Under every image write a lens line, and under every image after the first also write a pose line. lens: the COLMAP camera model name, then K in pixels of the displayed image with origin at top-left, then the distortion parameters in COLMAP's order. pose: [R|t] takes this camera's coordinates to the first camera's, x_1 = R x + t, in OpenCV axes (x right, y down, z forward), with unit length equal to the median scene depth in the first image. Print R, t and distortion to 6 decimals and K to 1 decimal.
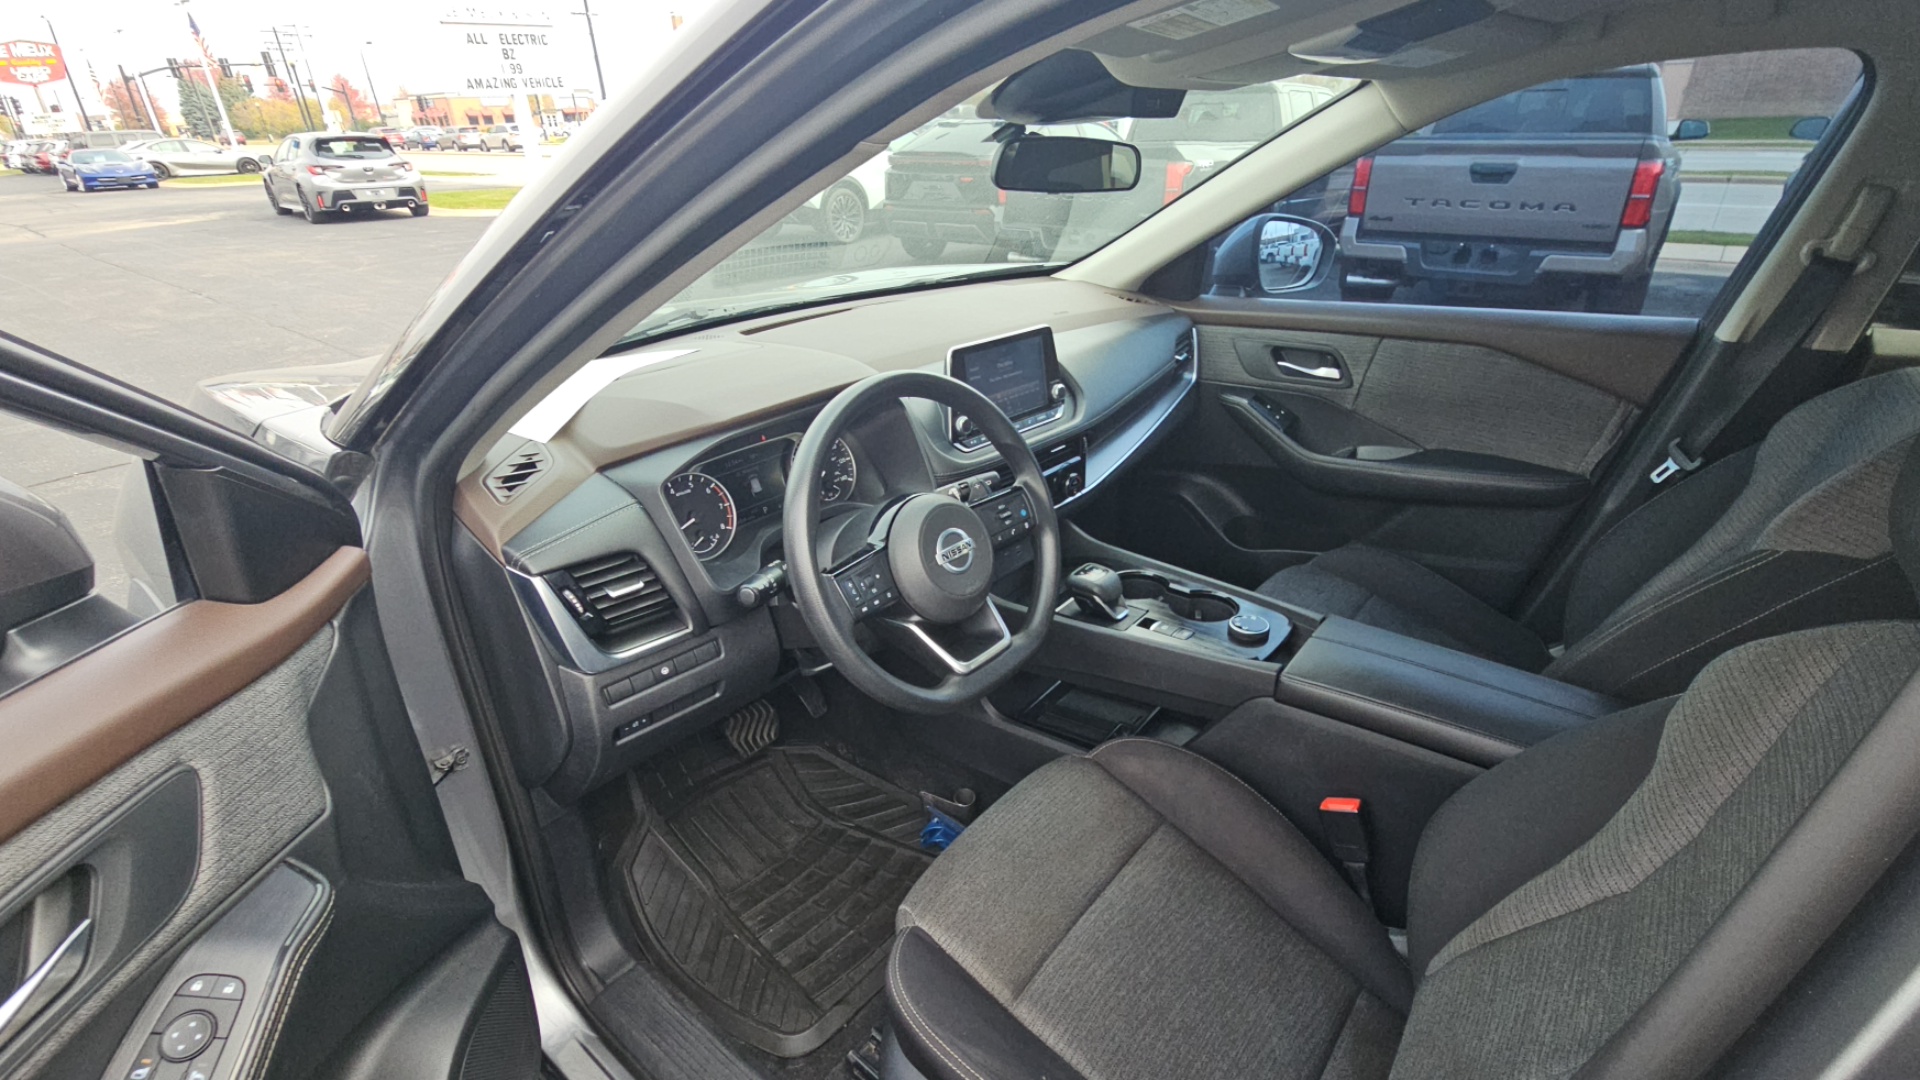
lens RADIAL K [[859.4, 0, 979.7], [0, 859.4, 548.1], [0, 0, 1]] dist [0.007473, -0.007415]
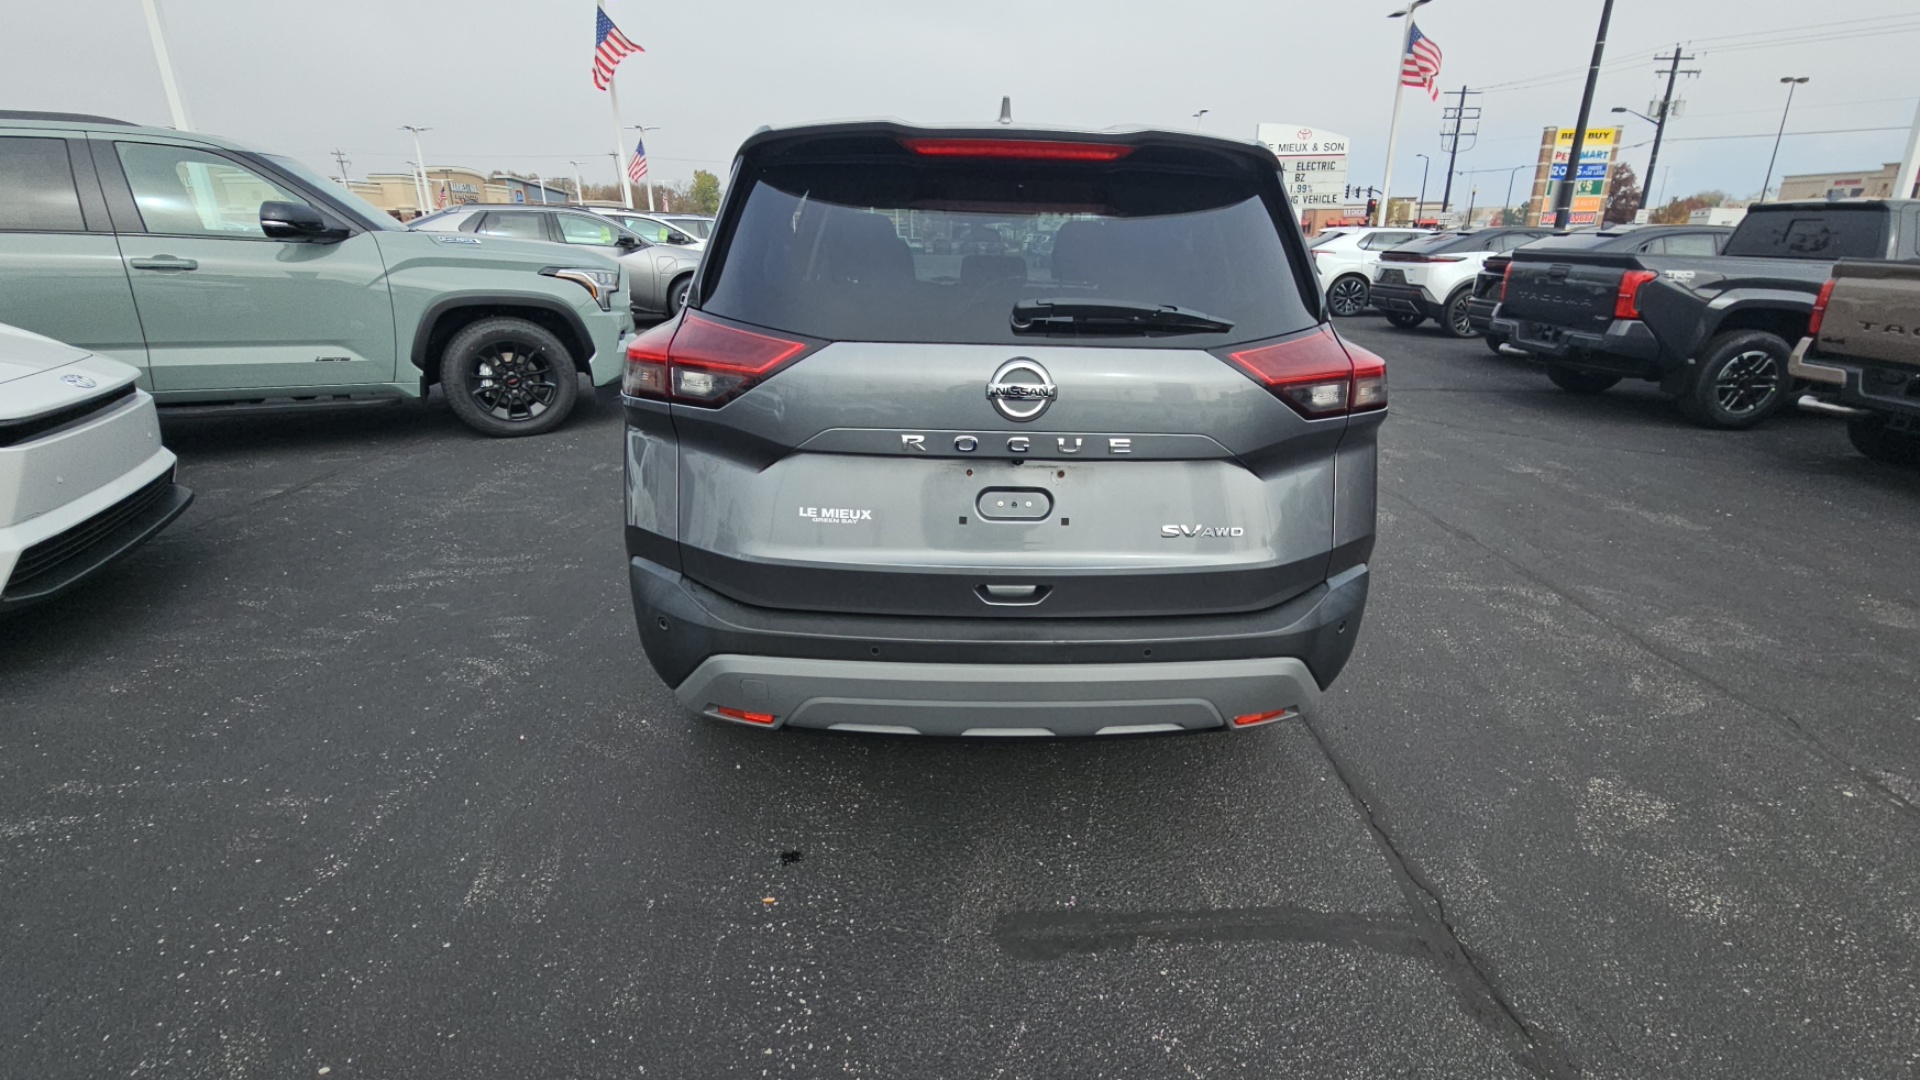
lens RADIAL K [[859.4, 0, 971.8], [0, 859.4, 546.7], [0, 0, 1]] dist [0.007473, -0.007415]
pose [[0.638520, 0.283489, -0.715490, 1.953597], [-0.358776, 0.932129, 0.049145, 0.394897], [0.680861, 0.225321, 0.696892, -0.817220]]
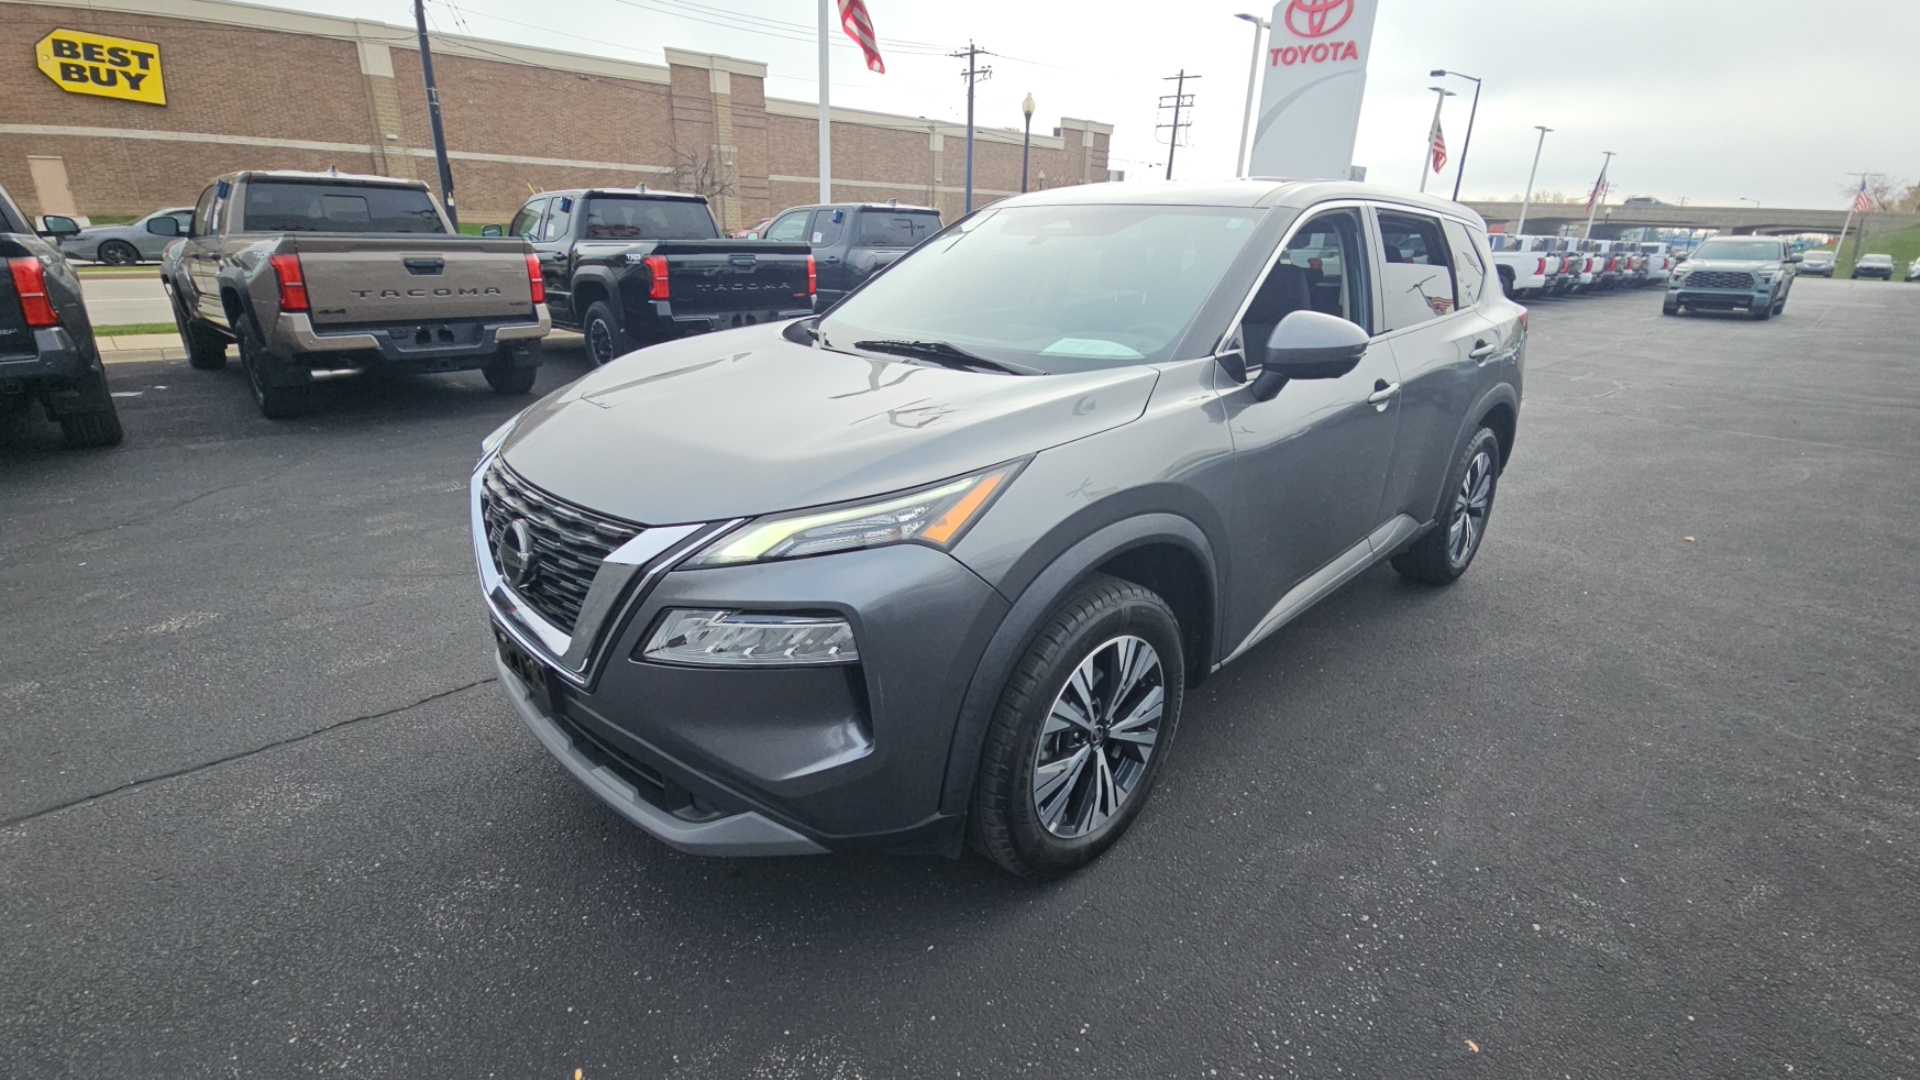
lens RADIAL K [[859.4, 0, 969.7], [0, 859.4, 544.3], [0, 0, 1]] dist [0.007473, -0.007415]
pose [[0.094255, -0.321757, 0.942119, -1.633353], [0.413989, 0.873298, 0.256835, -0.305806], [-0.905389, 0.365819, 0.215516, 0.667732]]
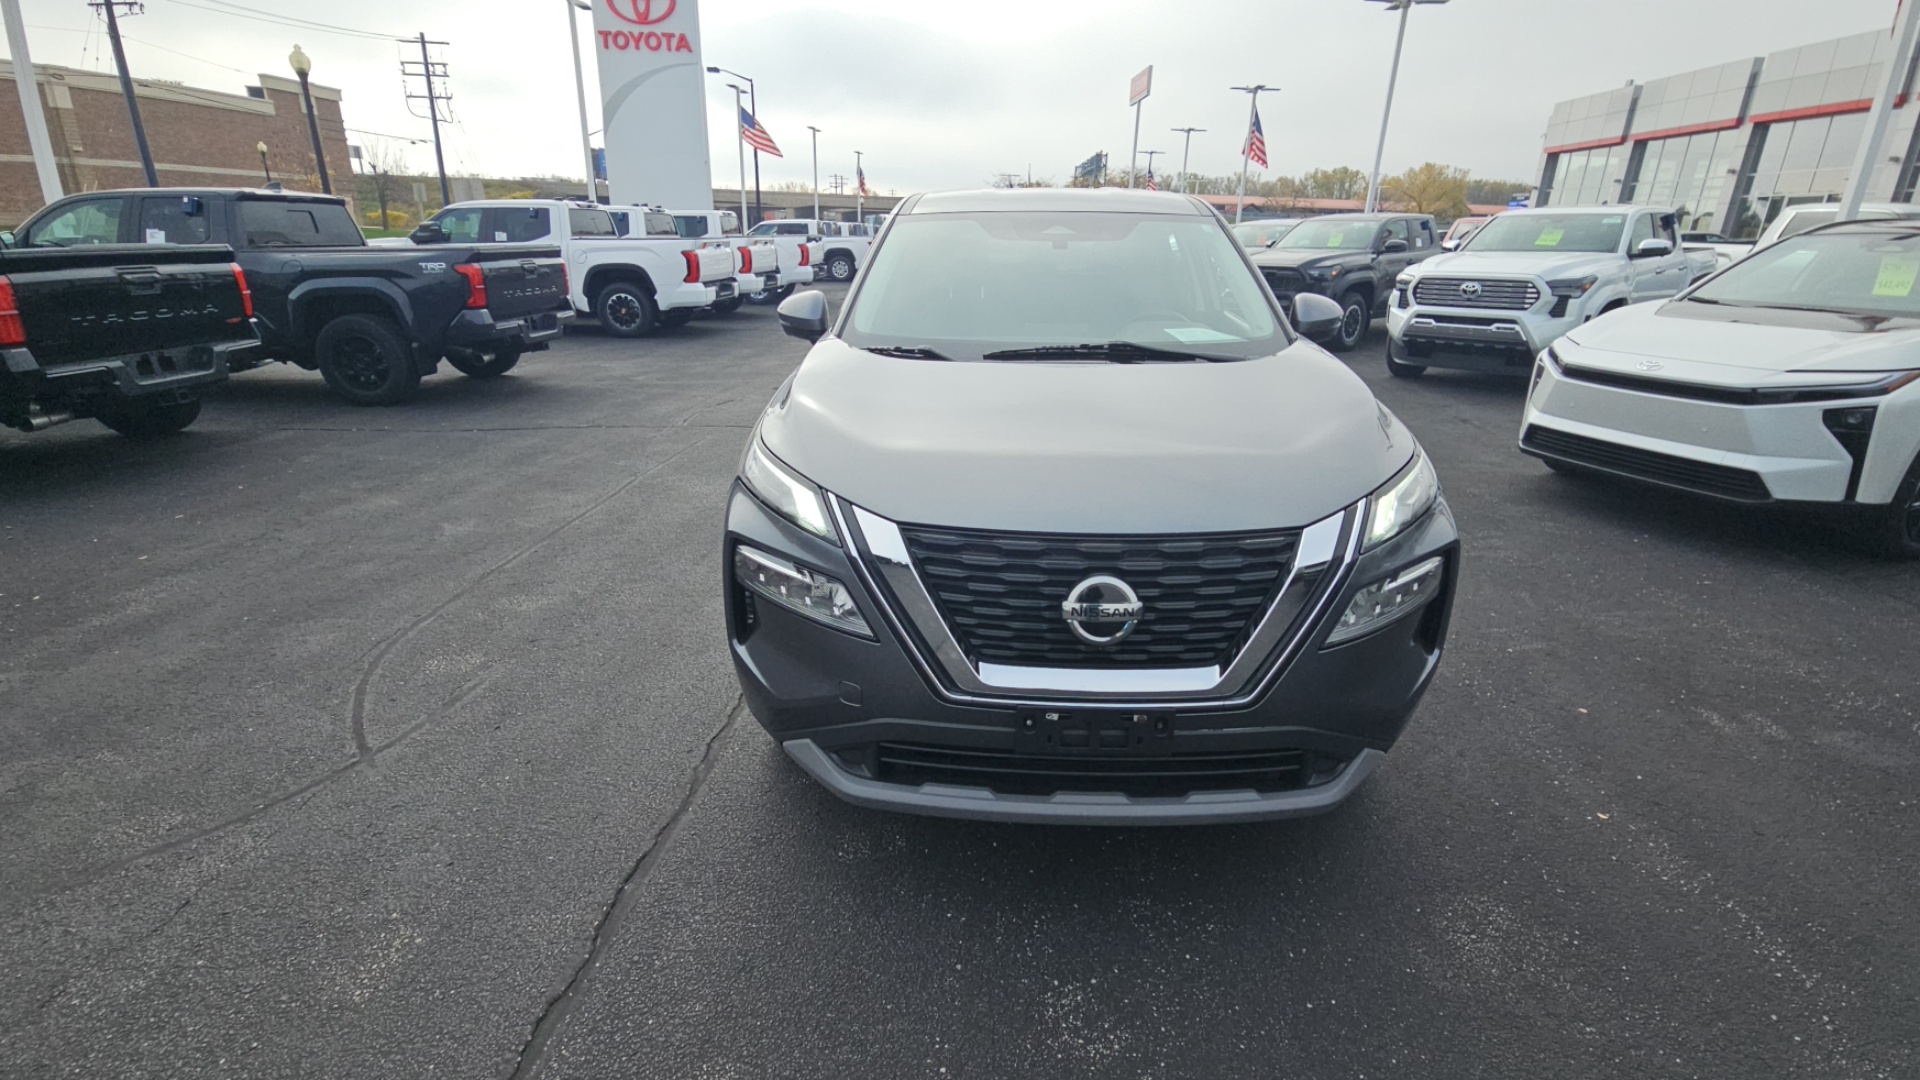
lens RADIAL K [[859.4, 0, 979.4], [0, 859.4, 550.7], [0, 0, 1]] dist [0.007473, -0.007415]
pose [[-0.630503, -0.260982, 0.730996, -1.278347], [0.338125, 0.755371, 0.561326, -0.891820], [-0.698668, 0.601085, -0.388019, 1.838362]]
